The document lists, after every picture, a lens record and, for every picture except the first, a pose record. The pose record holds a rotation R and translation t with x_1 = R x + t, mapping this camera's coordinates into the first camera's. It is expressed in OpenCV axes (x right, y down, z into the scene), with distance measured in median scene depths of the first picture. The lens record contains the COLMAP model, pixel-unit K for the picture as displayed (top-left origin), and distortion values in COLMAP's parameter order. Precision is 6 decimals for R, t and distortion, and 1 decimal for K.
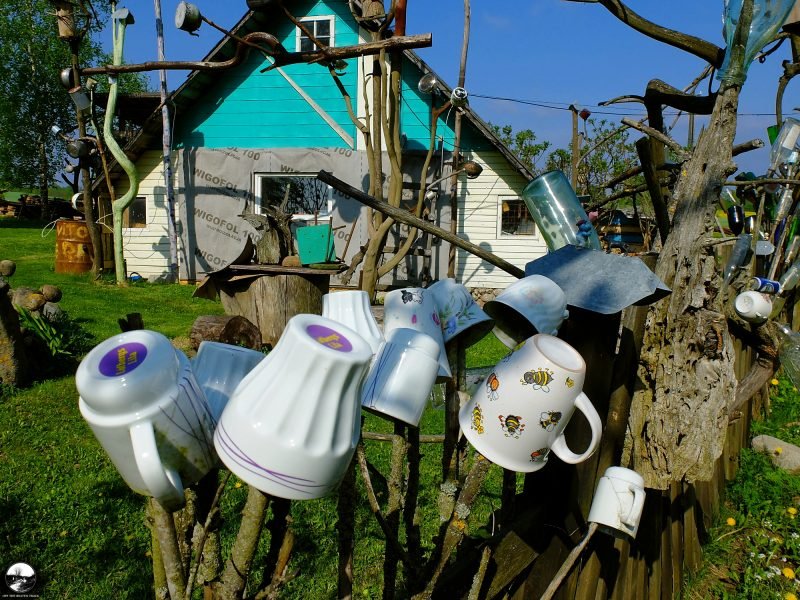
lens RADIAL K [[636.3, 0, 396.1], [0, 636.3, 294.7], [0, 0, 1]] dist [-0.019835, -0.003027]
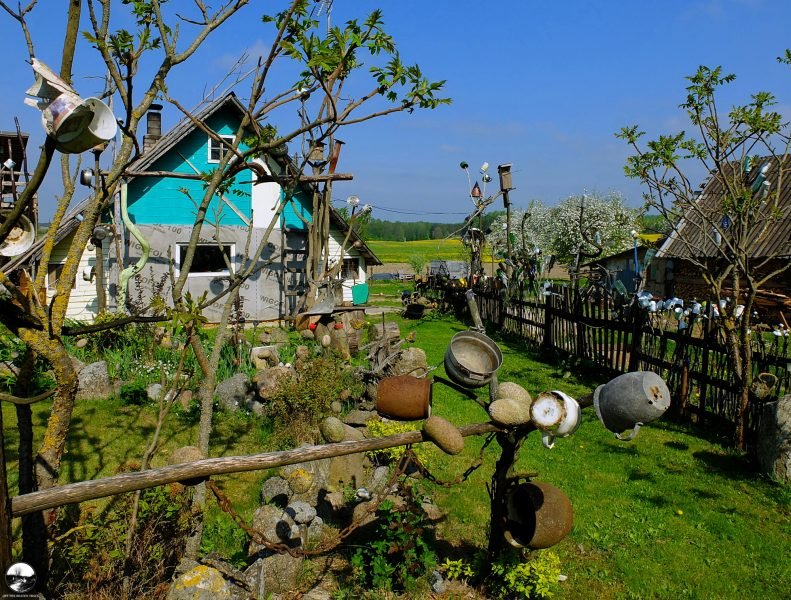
lens RADIAL K [[636.2, 0, 397.6], [0, 636.2, 295.9], [0, 0, 1]] dist [-0.026226, -0.005508]
pose [[0.753244, -0.070415, 0.653961, -0.794270], [0.095694, 0.995406, -0.003041, -0.034780], [-0.650743, 0.064871, 0.756522, -0.320197]]
